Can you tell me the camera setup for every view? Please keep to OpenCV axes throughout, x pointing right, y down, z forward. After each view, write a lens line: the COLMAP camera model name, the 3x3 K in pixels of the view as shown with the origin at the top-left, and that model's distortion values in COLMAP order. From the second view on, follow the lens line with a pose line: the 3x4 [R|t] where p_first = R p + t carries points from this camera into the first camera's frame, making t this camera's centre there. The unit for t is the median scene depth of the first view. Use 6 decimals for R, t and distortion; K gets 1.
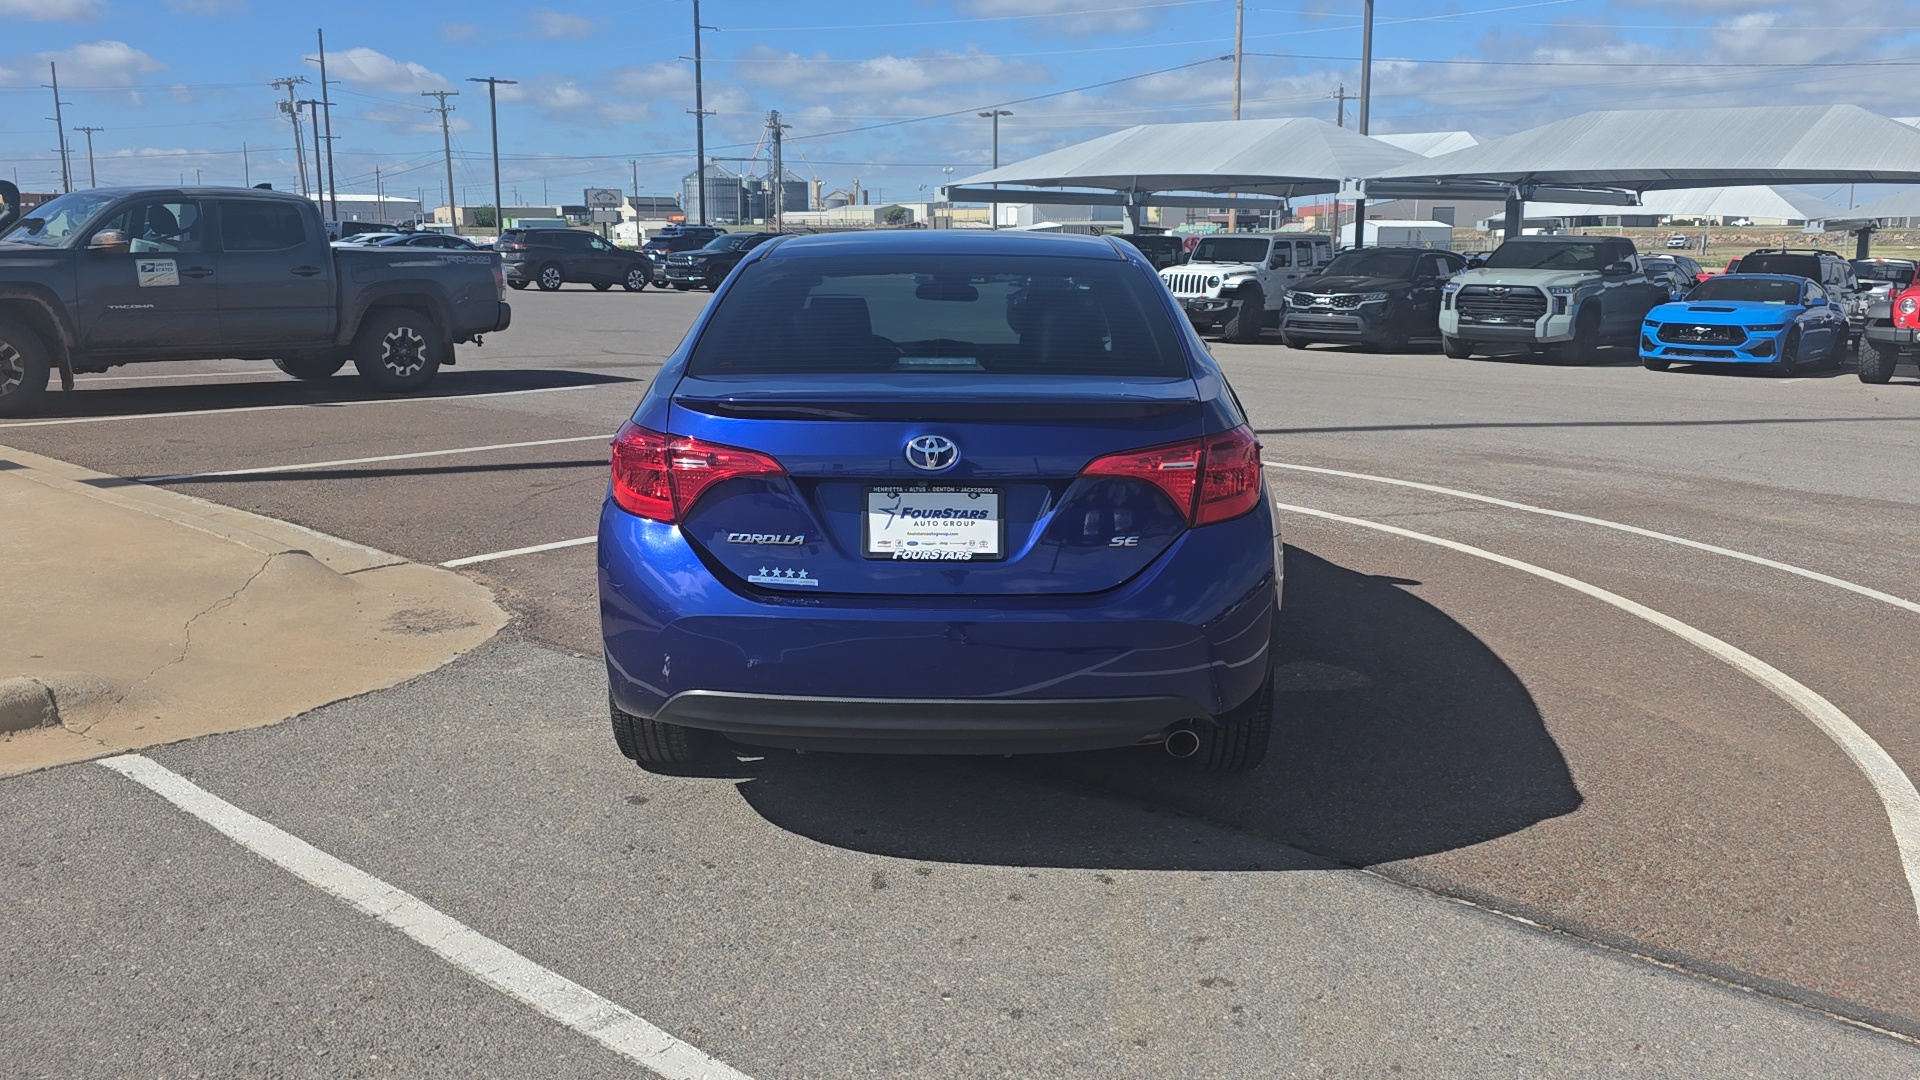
lens RADIAL K [[1596.7, 0, 940.0], [0, 1596.7, 540.6], [0, 0, 1]] dist [0.016590, -0.012075]
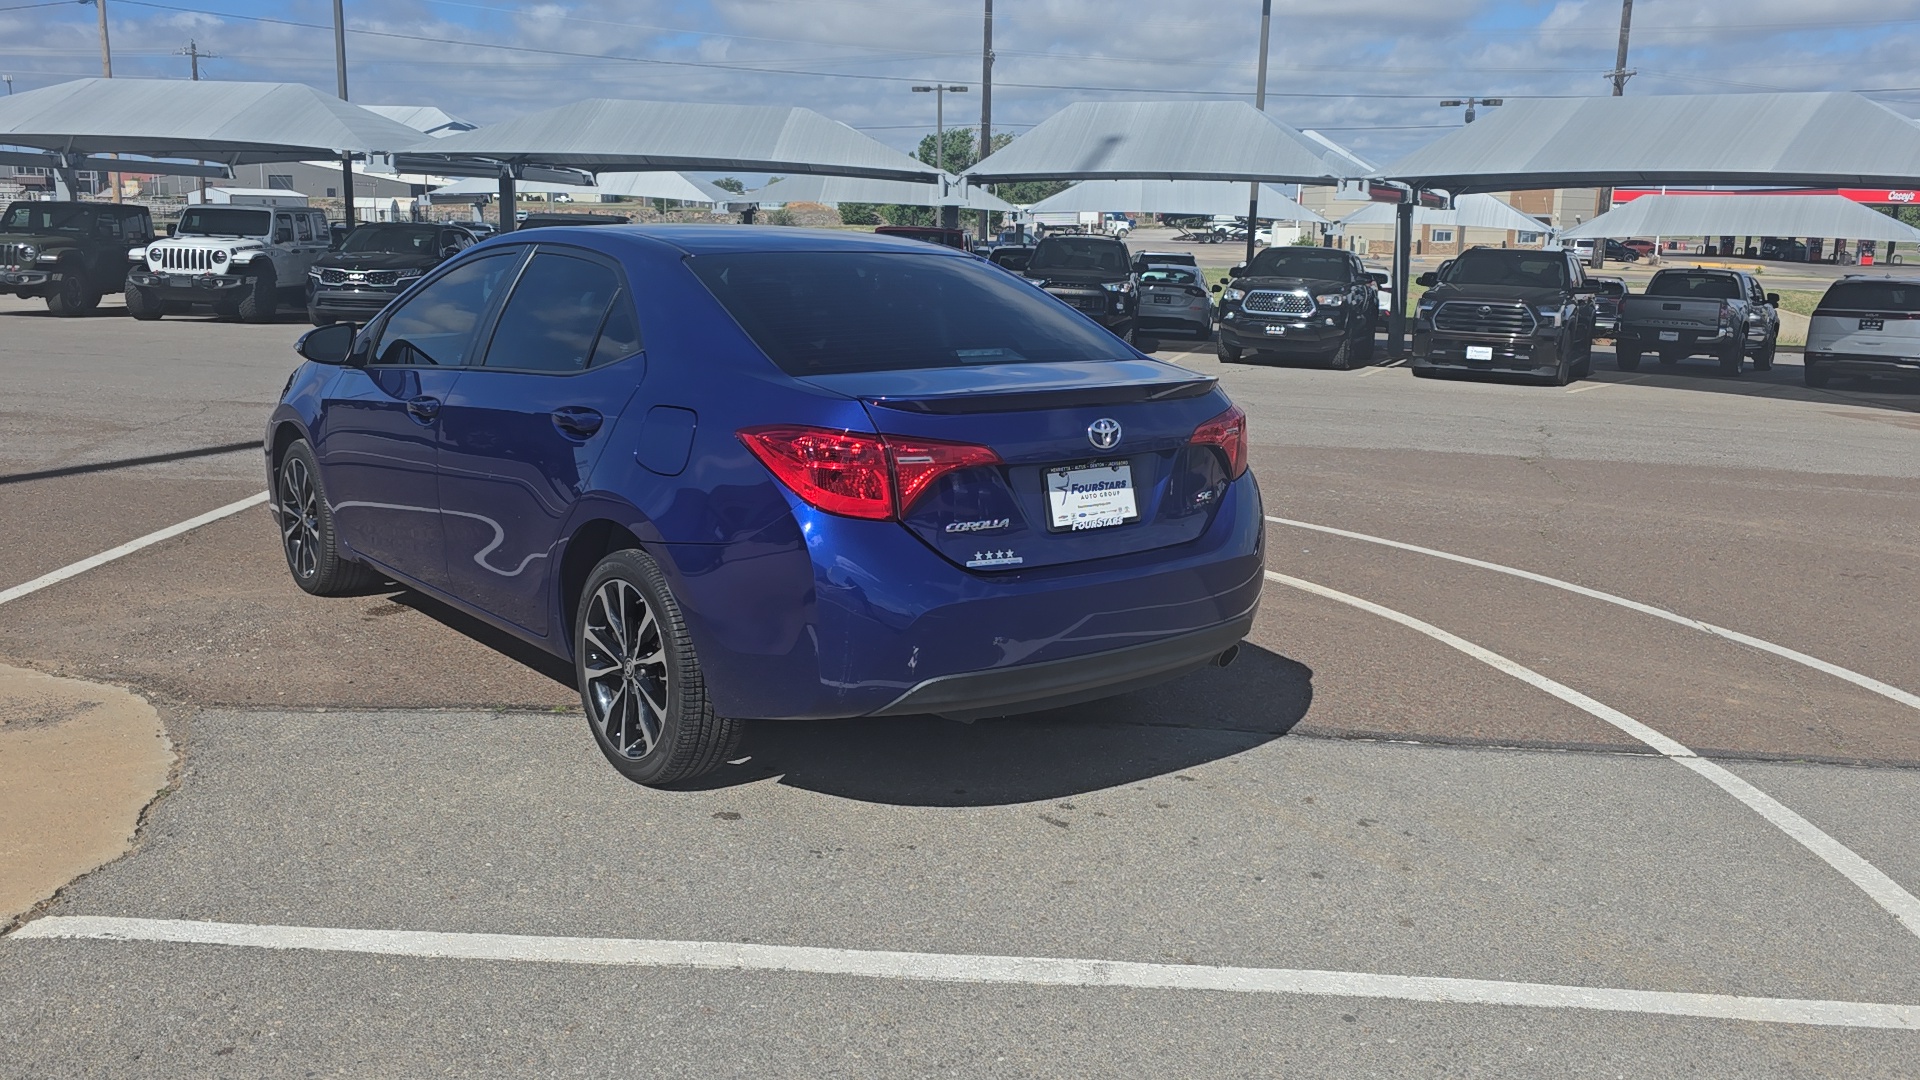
lens RADIAL K [[1596.7, 0, 961.0], [0, 1596.7, 540.7], [0, 0, 1]] dist [0.016590, -0.012075]
pose [[0.767738, -0.112894, 0.630740, -0.203942], [0.101894, 0.993341, 0.053769, -0.012726], [-0.632611, 0.022988, 0.774129, 0.046108]]
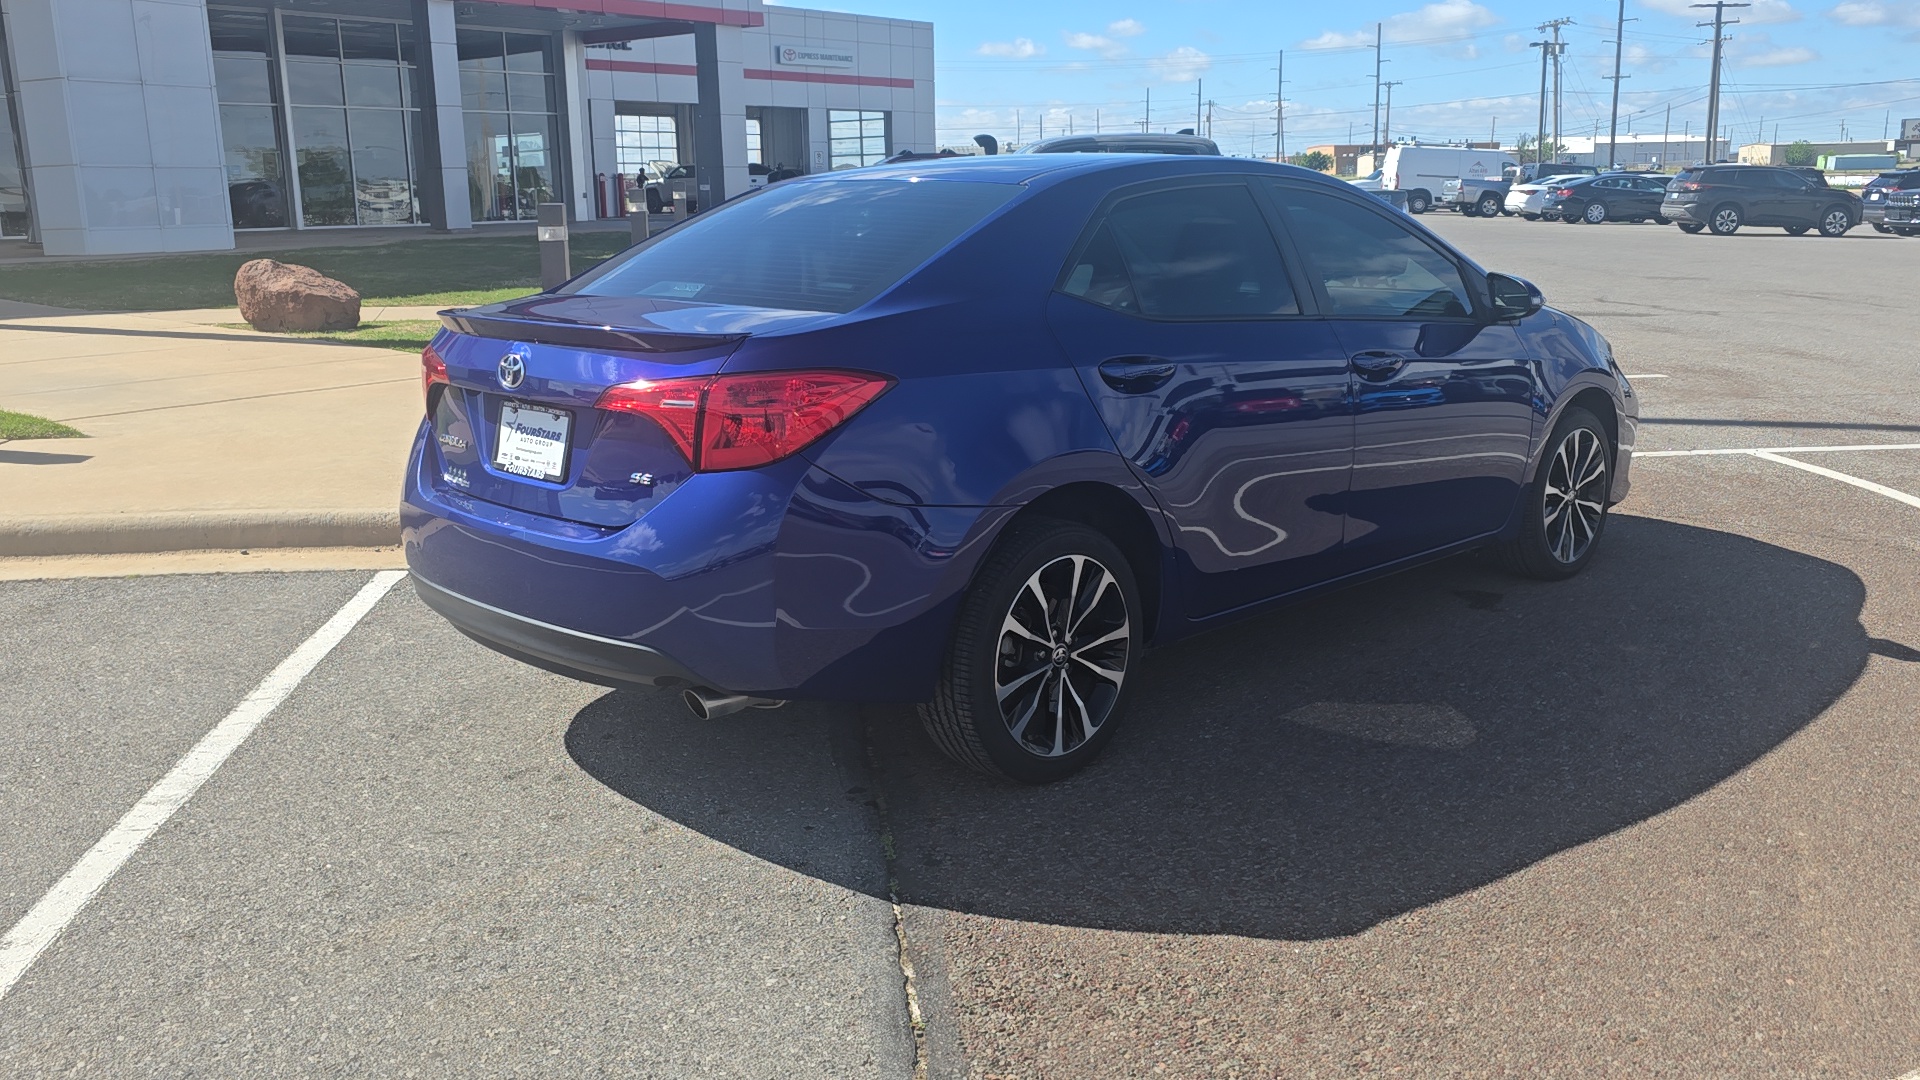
lens RADIAL K [[1596.7, 0, 966.9], [0, 1596.7, 545.9], [0, 0, 1]] dist [0.016590, -0.012075]
pose [[0.724273, 0.139840, -0.675184, 0.232175], [-0.115081, 0.989999, 0.081594, -0.015439], [0.679842, 0.018605, 0.733123, 0.111385]]
